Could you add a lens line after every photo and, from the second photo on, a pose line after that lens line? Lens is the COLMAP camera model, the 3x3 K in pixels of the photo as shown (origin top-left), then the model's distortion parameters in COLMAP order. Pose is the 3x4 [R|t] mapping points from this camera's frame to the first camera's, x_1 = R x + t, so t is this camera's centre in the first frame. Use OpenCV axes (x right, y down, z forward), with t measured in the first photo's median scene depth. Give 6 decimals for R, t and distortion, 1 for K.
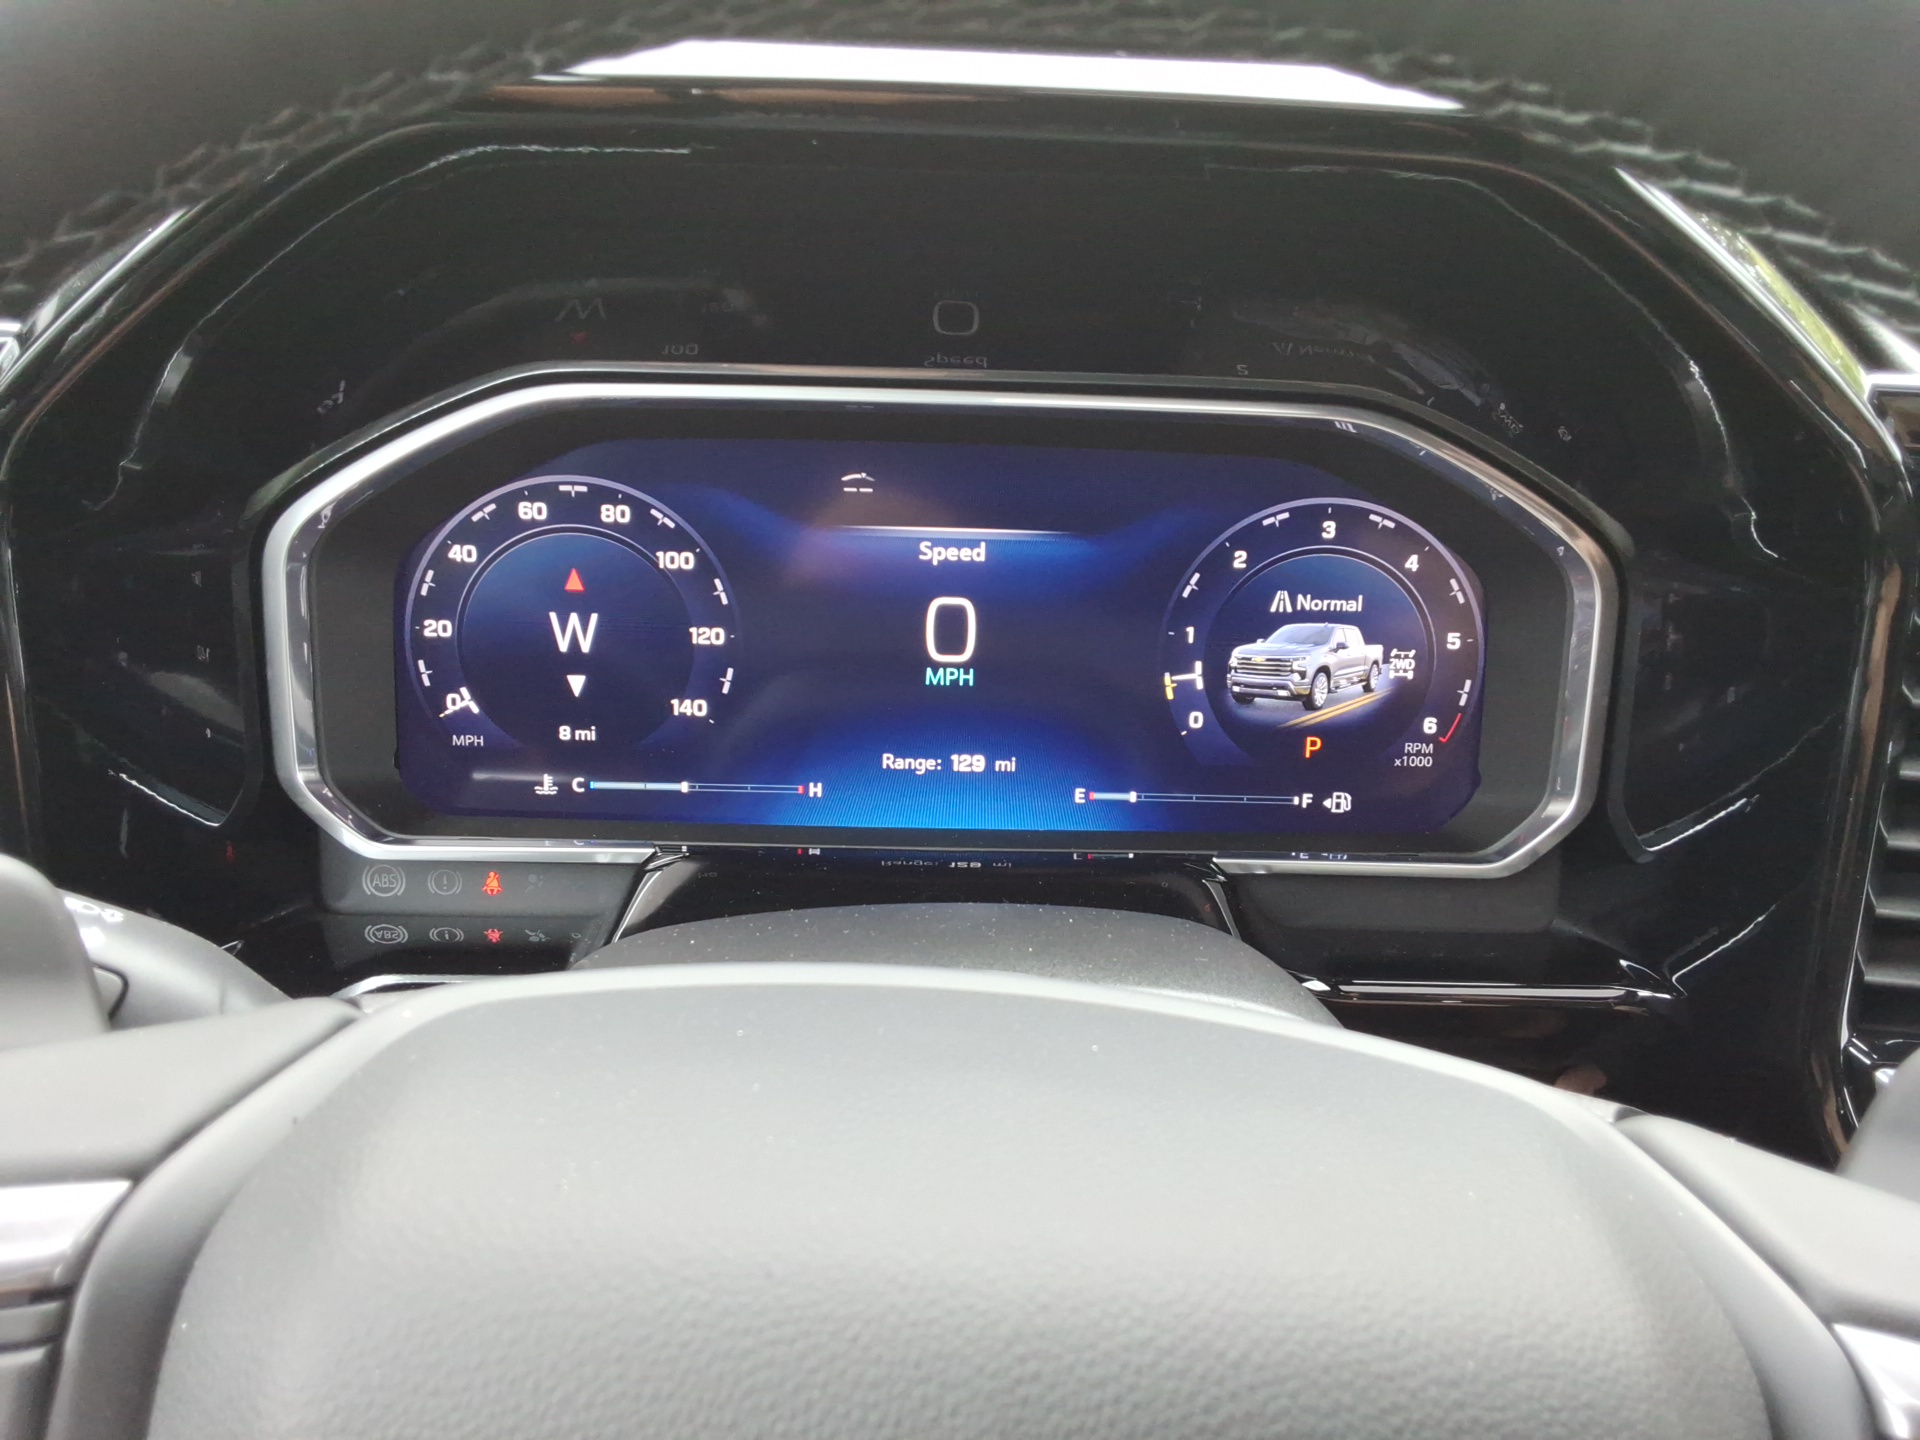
lens RADIAL K [[1539.9, 0, 974.0], [0, 1539.9, 711.3], [0, 0, 1]] dist [0.129984, -0.199274]
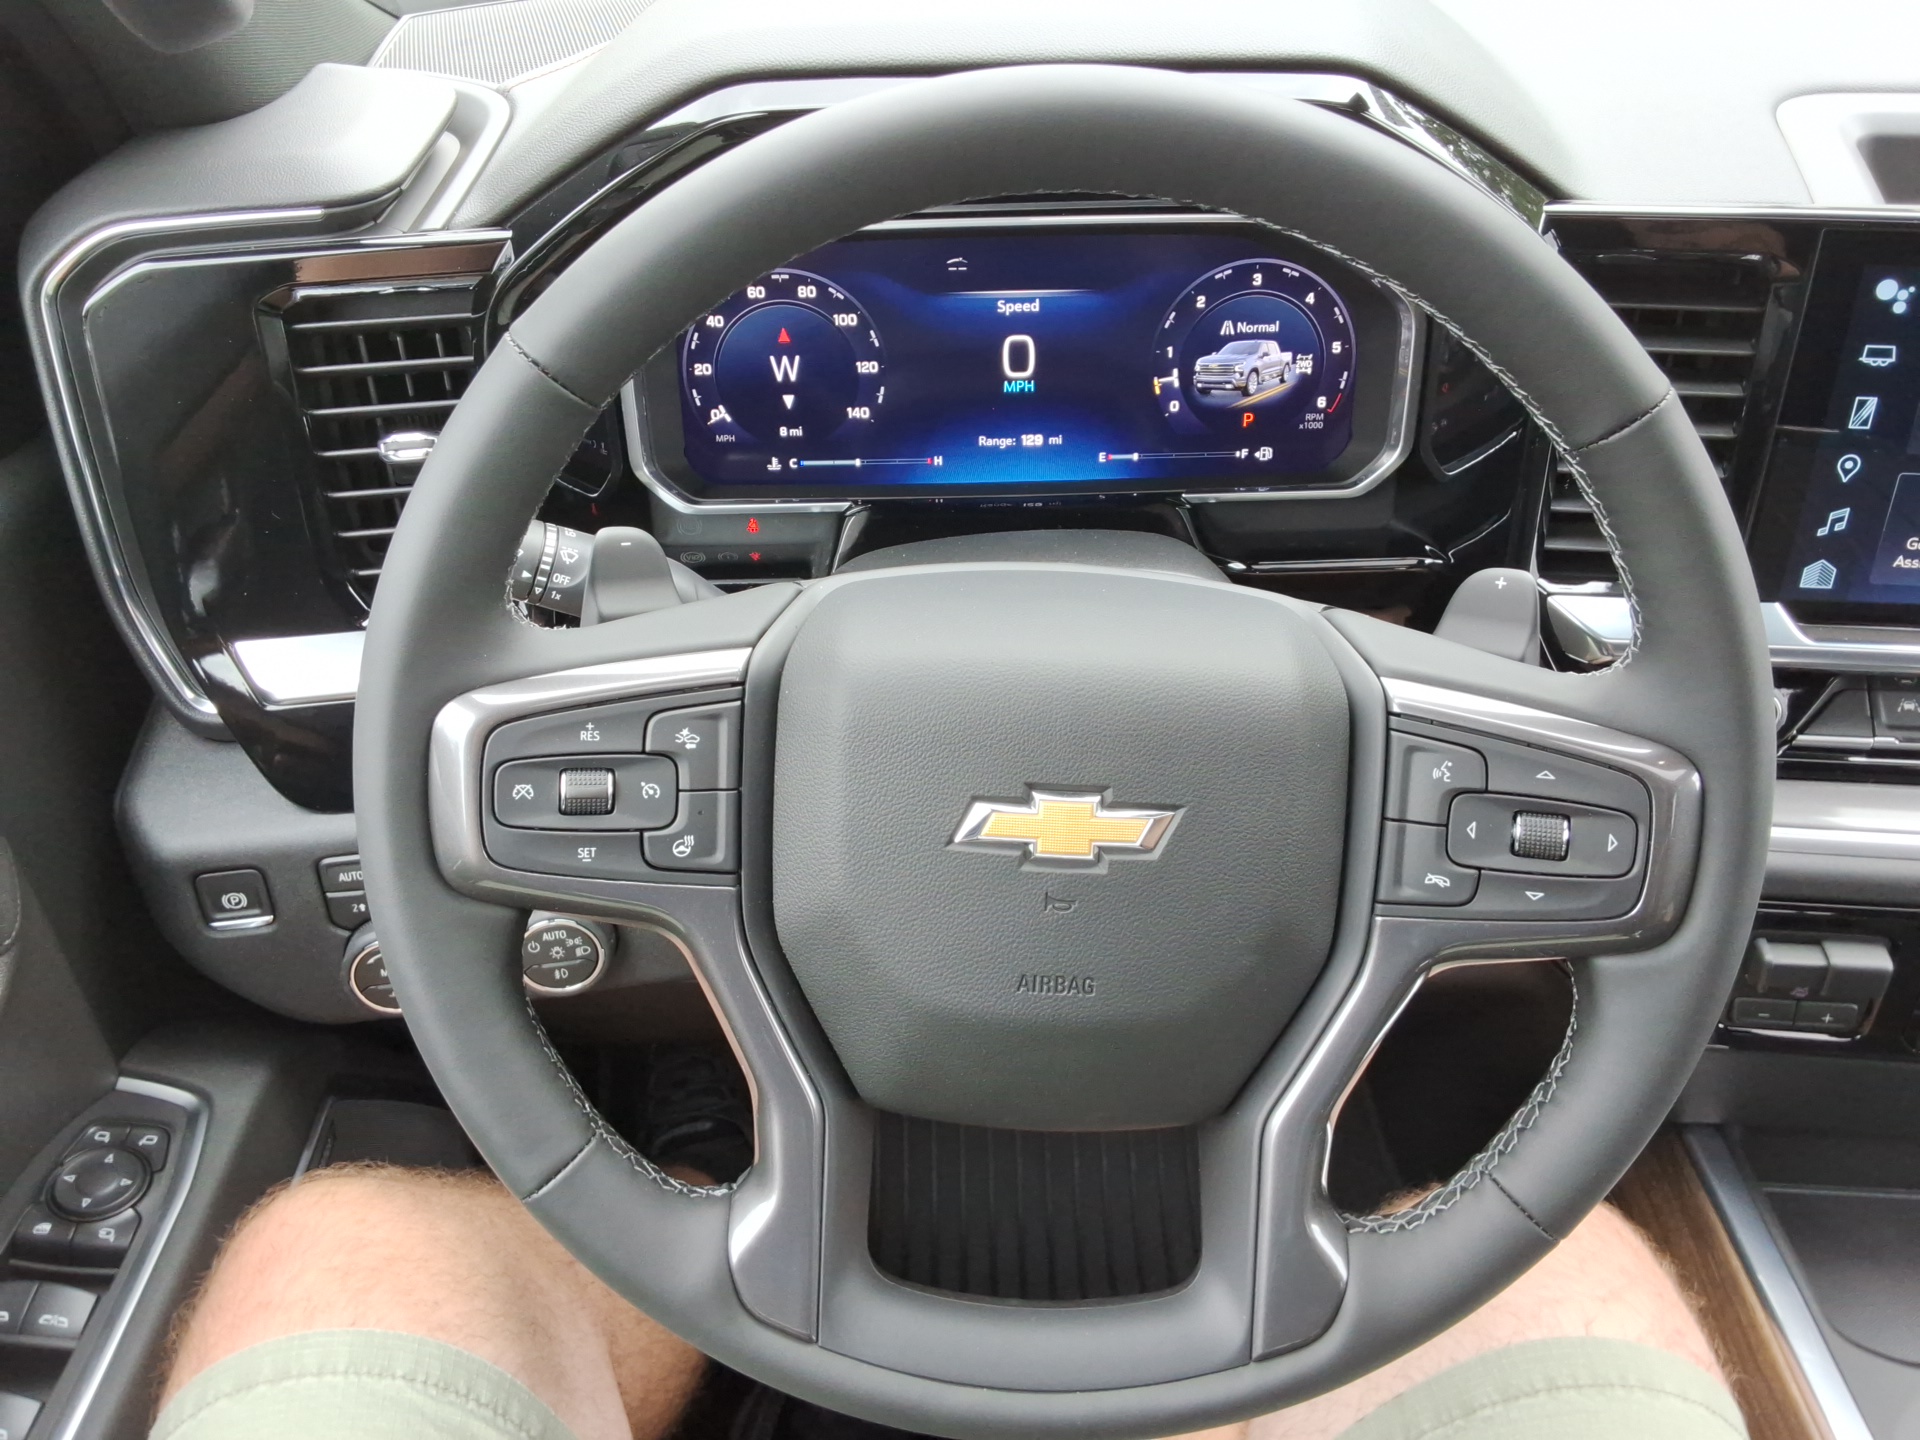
lens RADIAL K [[1541.5, 0, 972.5], [0, 1541.5, 698.8], [0, 0, 1]] dist [0.143784, -0.245008]
pose [[0.998850, -0.036926, -0.030576, -0.026845], [0.043203, 0.969770, 0.240166, -0.096734], [0.020783, -0.241211, 0.970250, -0.640681]]
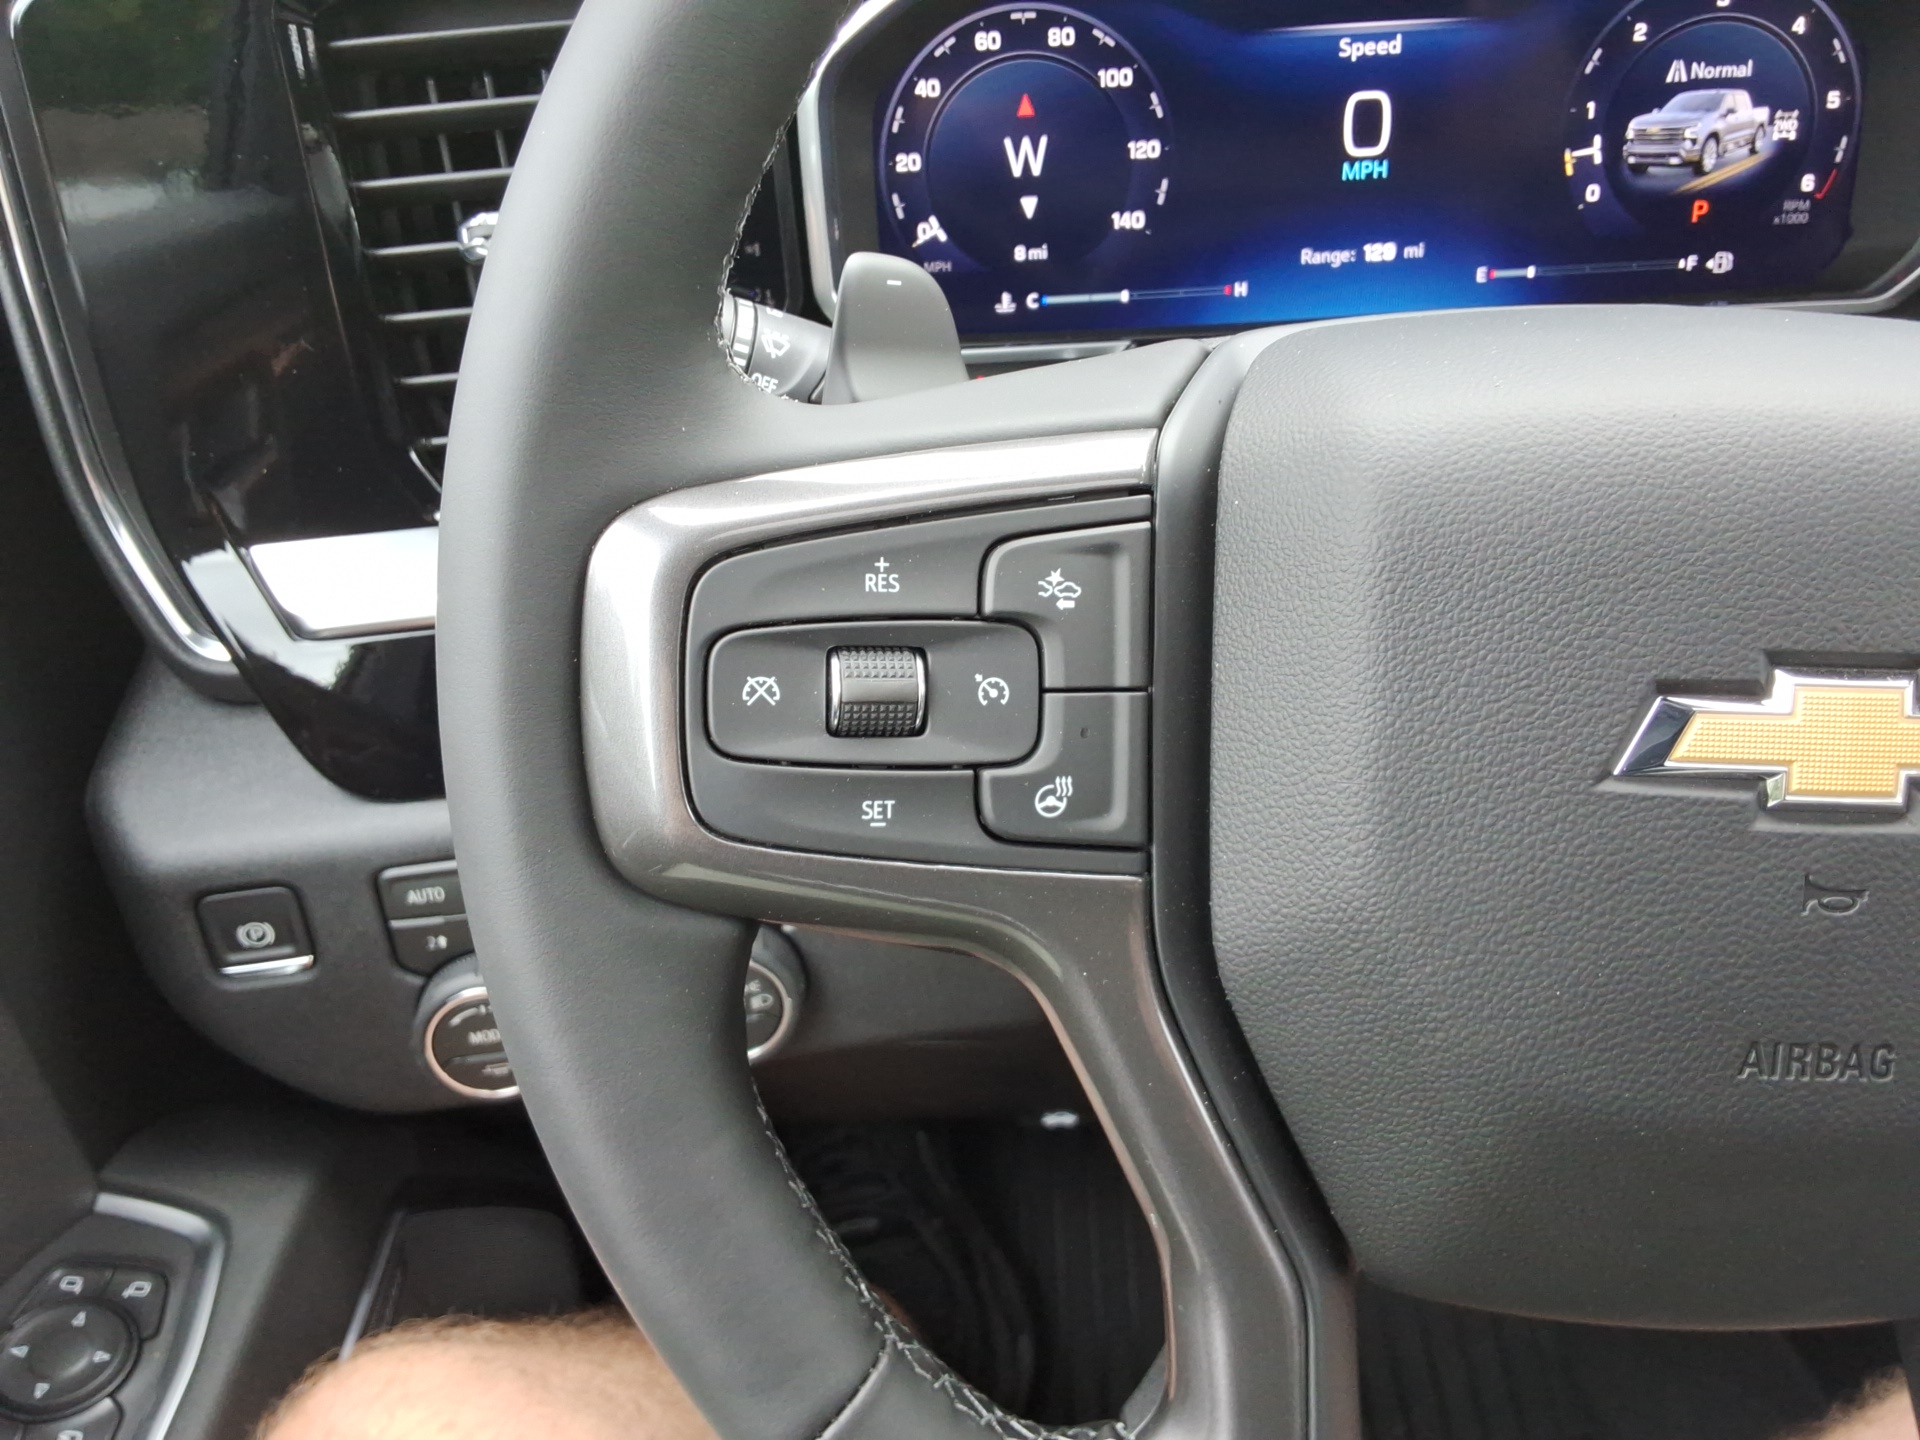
lens RADIAL K [[1558.4, 0, 978.3], [0, 1558.4, 700.3], [0, 0, 1]] dist [0.129518, -0.221319]
pose [[0.996266, -0.059340, -0.062709, -0.242868], [0.071431, 0.974510, 0.212671, 0.086298], [0.048491, -0.216356, 0.975110, -0.194209]]
